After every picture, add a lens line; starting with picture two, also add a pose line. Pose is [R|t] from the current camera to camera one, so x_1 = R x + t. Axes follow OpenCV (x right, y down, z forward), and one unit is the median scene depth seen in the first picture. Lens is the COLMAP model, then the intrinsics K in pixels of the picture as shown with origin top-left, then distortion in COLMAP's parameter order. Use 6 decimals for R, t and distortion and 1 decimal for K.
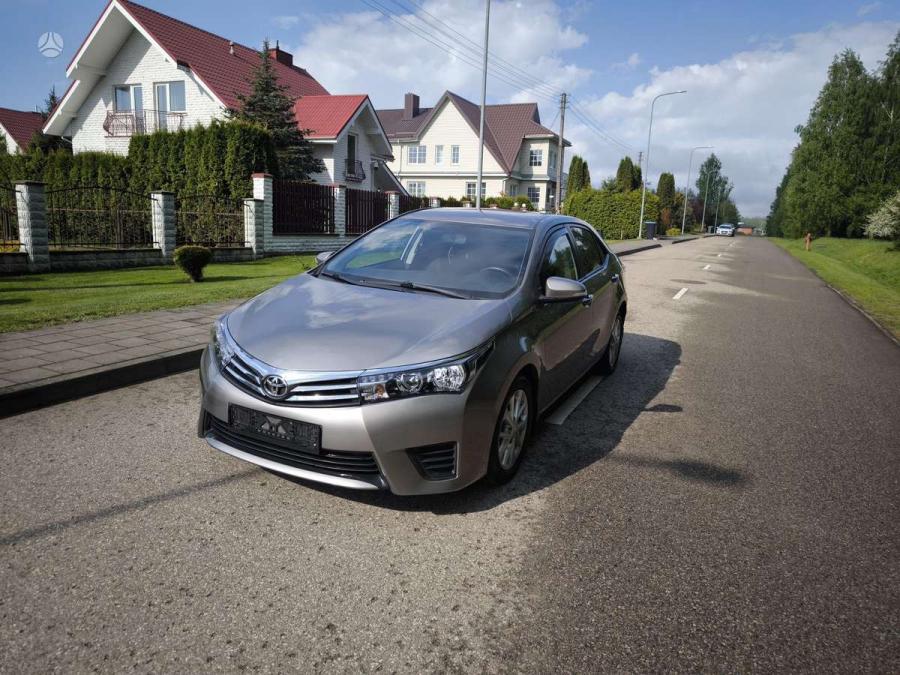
lens RADIAL K [[625.8, 0, 453.5], [0, 625.8, 333.5], [0, 0, 1]] dist [0.048216, -0.035549]
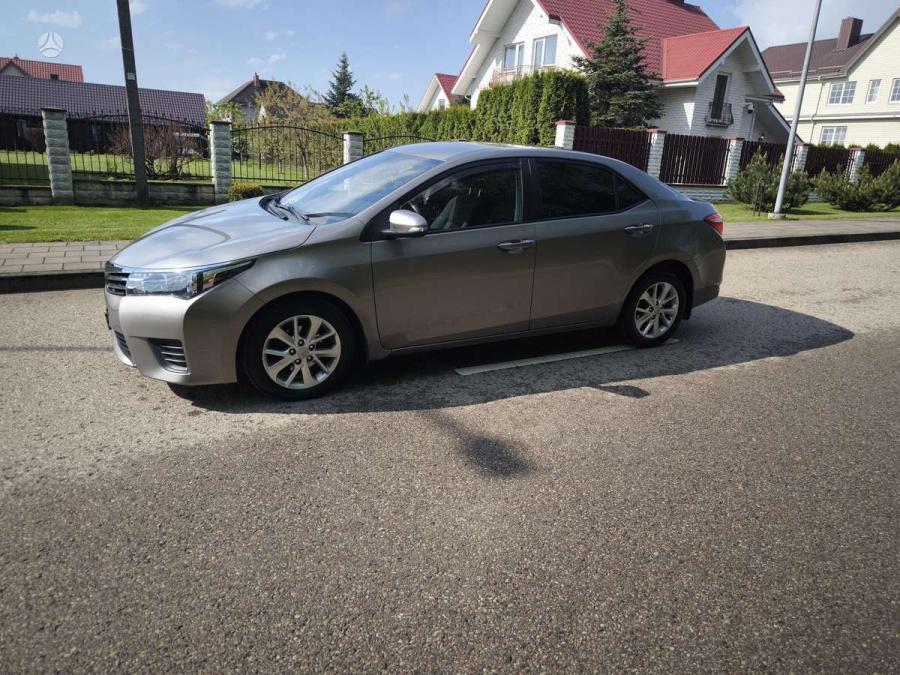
lens RADIAL K [[625.8, 0, 453.5], [0, 625.8, 326.9], [0, 0, 1]] dist [0.048216, -0.035549]
pose [[0.805389, 0.160003, -0.570743, 0.178605], [-0.124535, 0.987063, 0.100980, -0.004851], [0.579517, -0.010251, 0.814896, 0.061376]]
